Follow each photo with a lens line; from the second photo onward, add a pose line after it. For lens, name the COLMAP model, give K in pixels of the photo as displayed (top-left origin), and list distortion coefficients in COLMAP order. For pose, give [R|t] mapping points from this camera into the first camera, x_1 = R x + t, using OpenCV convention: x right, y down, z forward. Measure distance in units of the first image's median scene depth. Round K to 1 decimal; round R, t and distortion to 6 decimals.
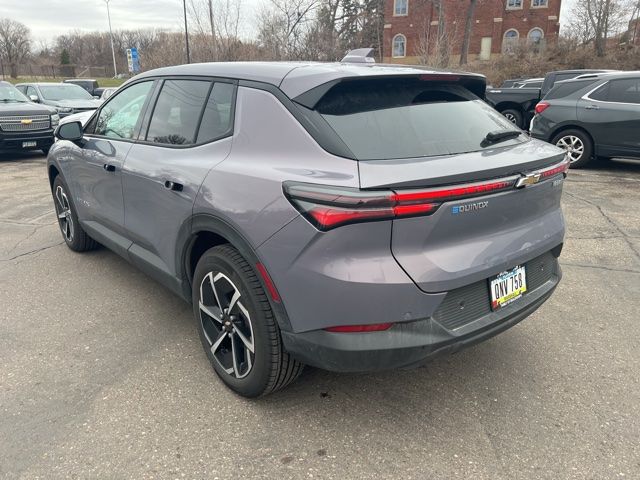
lens RADIAL K [[483.2, 0, 320.1], [0, 483.2, 236.5], [0, 0, 1]] dist [0.061088, -0.065287]
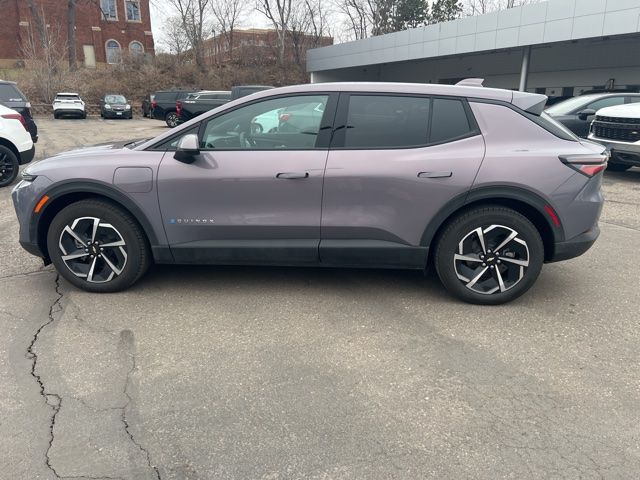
lens RADIAL K [[483.2, 0, 323.0], [0, 483.2, 237.2], [0, 0, 1]] dist [0.061088, -0.065287]
pose [[0.689424, -0.184506, 0.700466, -1.552979], [0.196050, 0.978453, 0.064770, -0.084947], [-0.697323, 0.092672, 0.710741, 0.280446]]
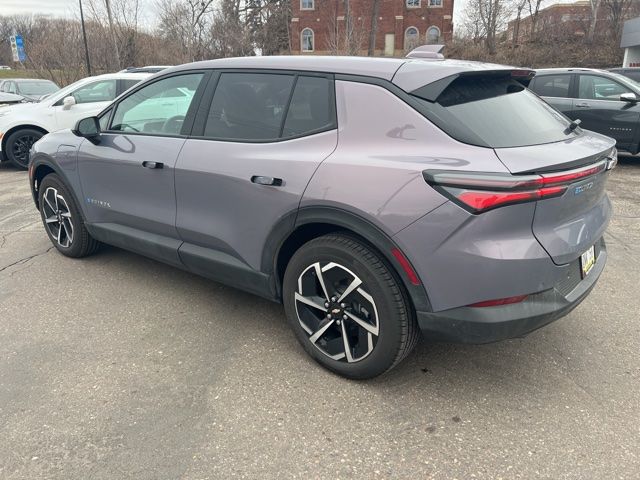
lens RADIAL K [[483.2, 0, 325.1], [0, 483.2, 239.6], [0, 0, 1]] dist [0.061088, -0.065287]
pose [[0.979122, -0.056799, 0.195177, -0.397047], [0.053367, 0.998315, 0.022798, 0.001901], [-0.196143, -0.011906, 0.980503, -0.003915]]
